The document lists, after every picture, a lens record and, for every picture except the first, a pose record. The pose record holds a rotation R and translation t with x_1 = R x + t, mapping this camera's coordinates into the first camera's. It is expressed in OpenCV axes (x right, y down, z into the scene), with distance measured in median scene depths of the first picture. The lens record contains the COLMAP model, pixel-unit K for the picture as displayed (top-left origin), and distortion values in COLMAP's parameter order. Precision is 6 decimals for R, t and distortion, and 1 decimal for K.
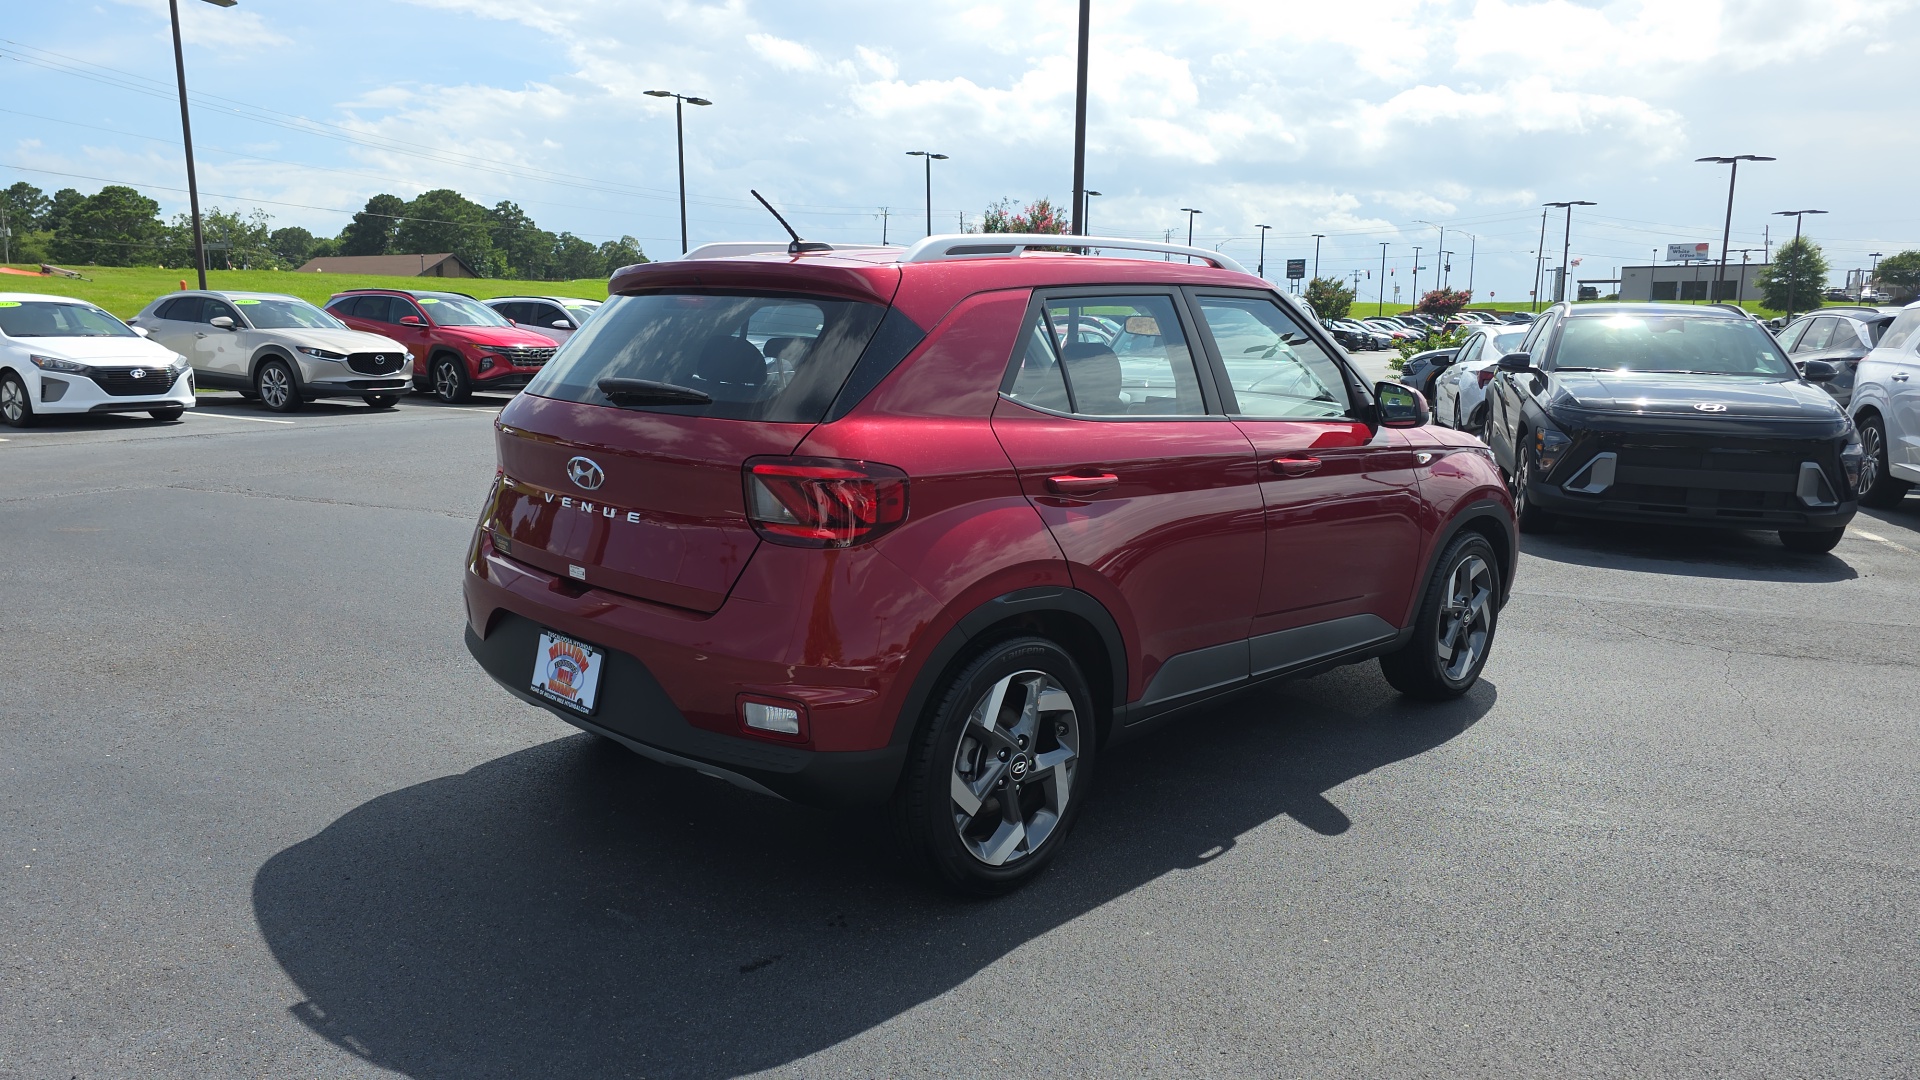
lens RADIAL K [[1338.9, 0, 946.7], [0, 1338.9, 556.1], [0, 0, 1]] dist [0.003482, -0.013531]
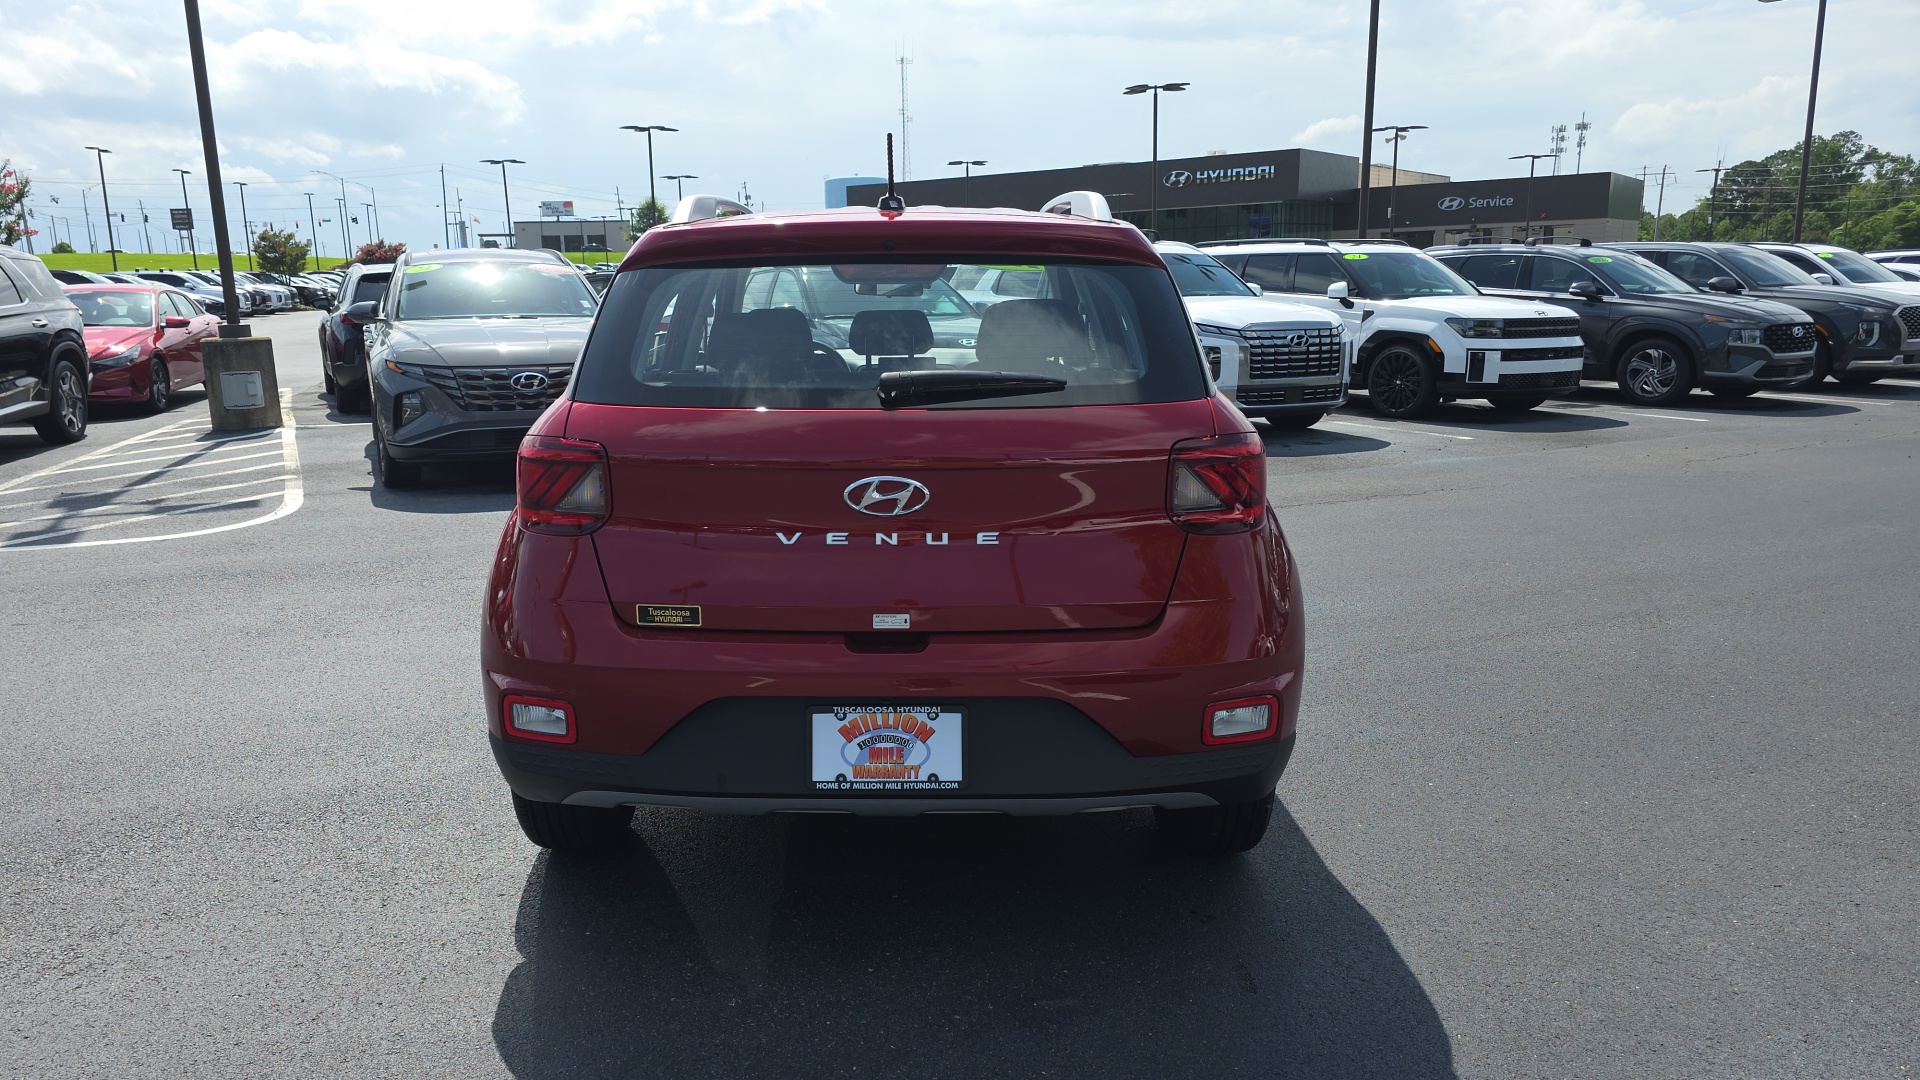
lens RADIAL K [[1292.3, 0, 869.4], [0, 1292.3, 546.4], [0, 0, 1]] dist [0.053741, -0.054806]
pose [[0.705307, -0.163971, 0.689678, -0.054253], [0.140659, 0.985908, 0.090553, -0.006923], [-0.694807, 0.033142, 0.718432, 0.030970]]
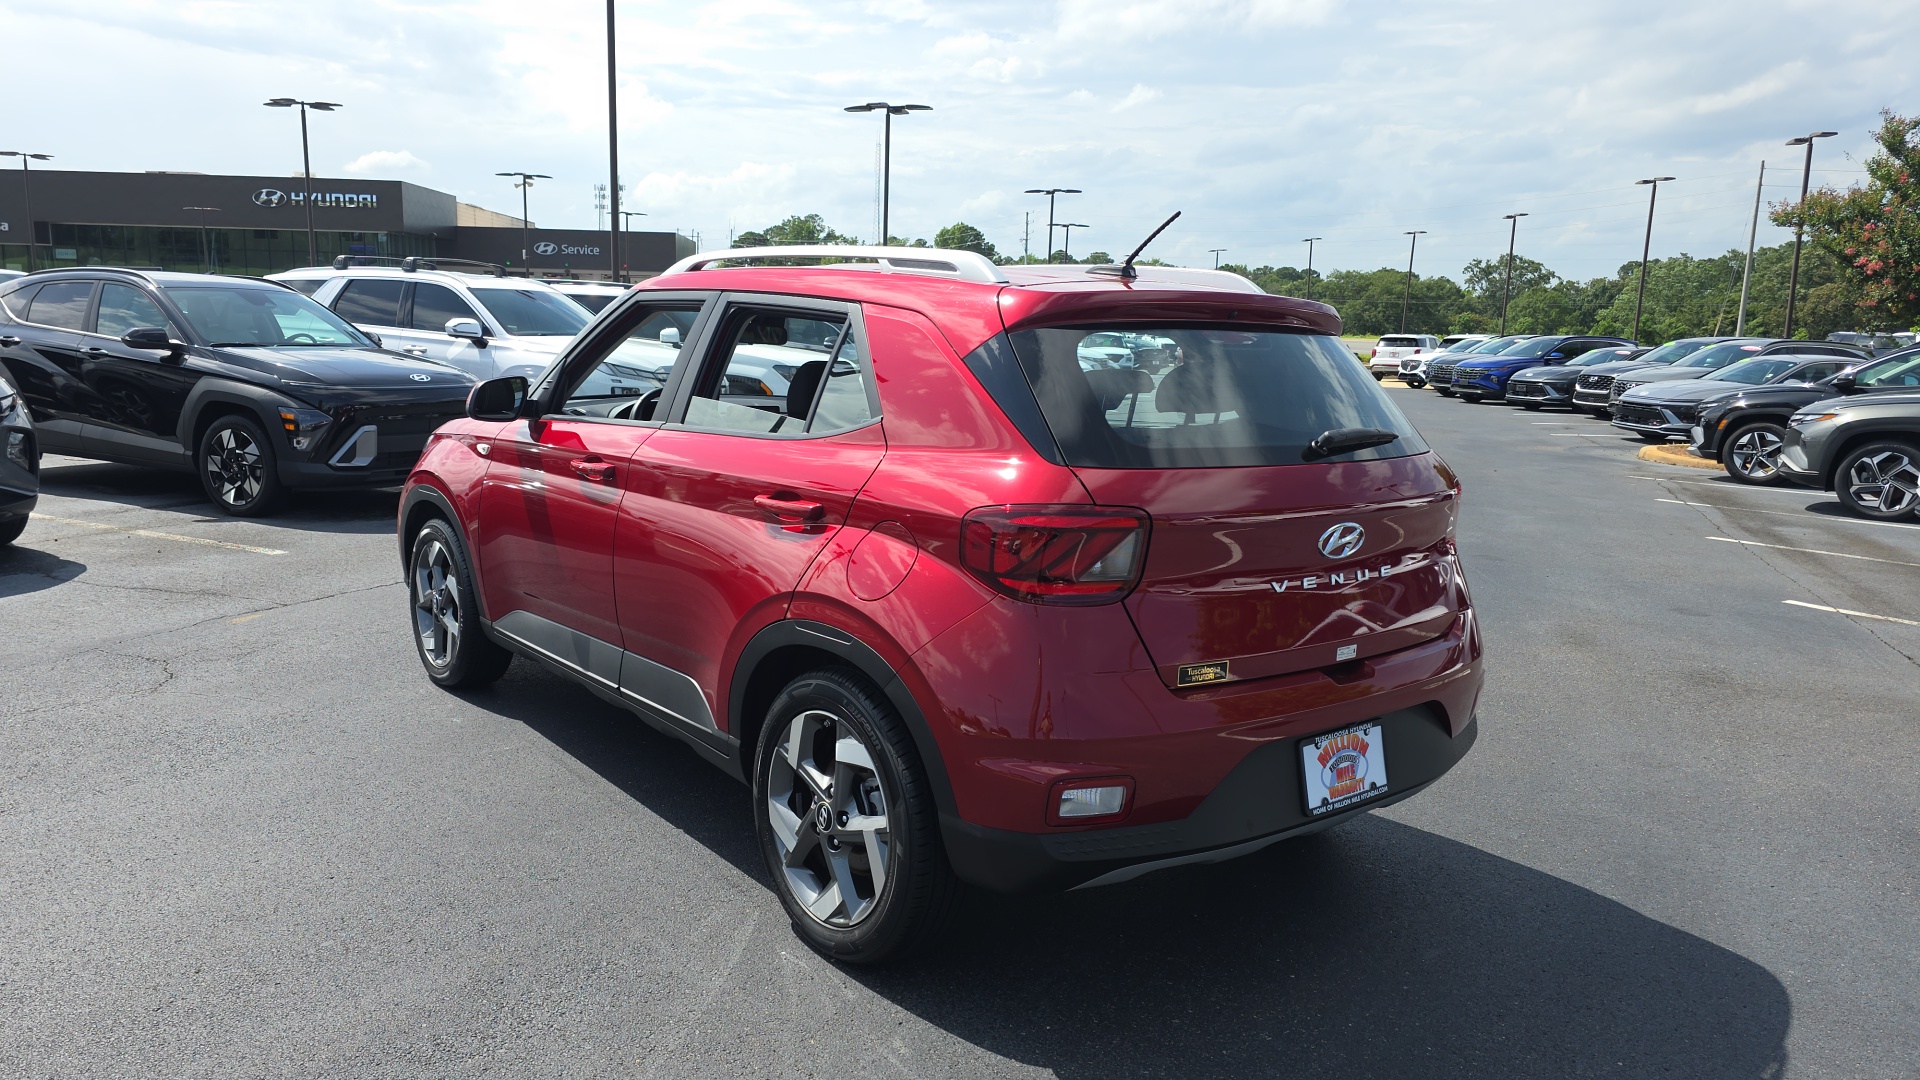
lens RADIAL K [[1292.3, 0, 848.5], [0, 1292.3, 545.6], [0, 0, 1]] dist [0.053741, -0.054806]
pose [[0.117353, -0.178582, 0.976902, -0.076908], [0.135391, 0.977391, 0.162407, -0.016241], [-0.983818, 0.113205, 0.138879, 0.080673]]
